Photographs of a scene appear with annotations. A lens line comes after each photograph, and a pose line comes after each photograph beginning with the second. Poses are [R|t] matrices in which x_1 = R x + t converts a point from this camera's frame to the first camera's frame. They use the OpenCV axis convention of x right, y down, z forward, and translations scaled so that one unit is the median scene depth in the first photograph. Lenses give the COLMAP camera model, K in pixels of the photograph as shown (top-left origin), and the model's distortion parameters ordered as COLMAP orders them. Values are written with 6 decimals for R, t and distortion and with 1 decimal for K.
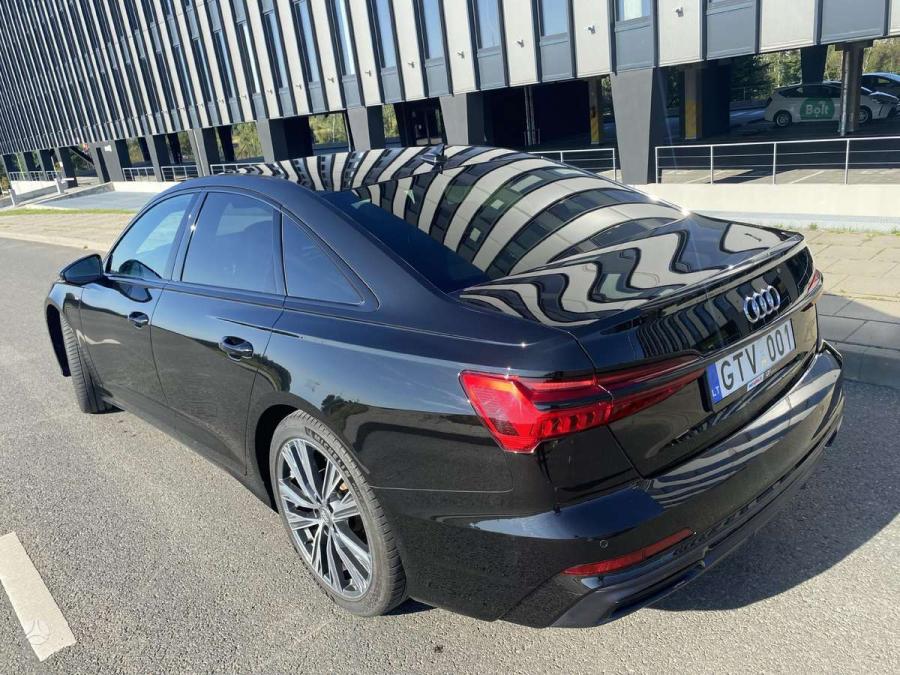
lens RADIAL K [[672.3, 0, 447.6], [0, 672.3, 325.9], [0, 0, 1]] dist [0.007064, -0.002659]
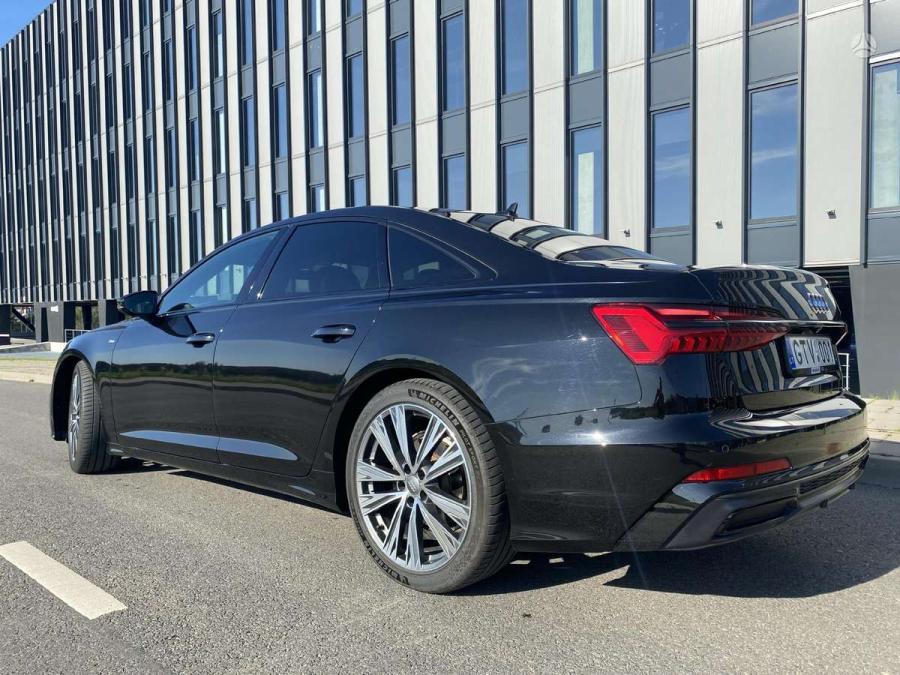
lens RADIAL K [[672.3, 0, 447.6], [0, 672.3, 325.9], [0, 0, 1]] dist [0.007064, -0.002659]
pose [[0.990980, 0.106075, 0.081891, -0.231491], [-0.077186, 0.951356, -0.298267, 0.343289], [-0.109547, 0.289256, 0.950963, -0.047351]]
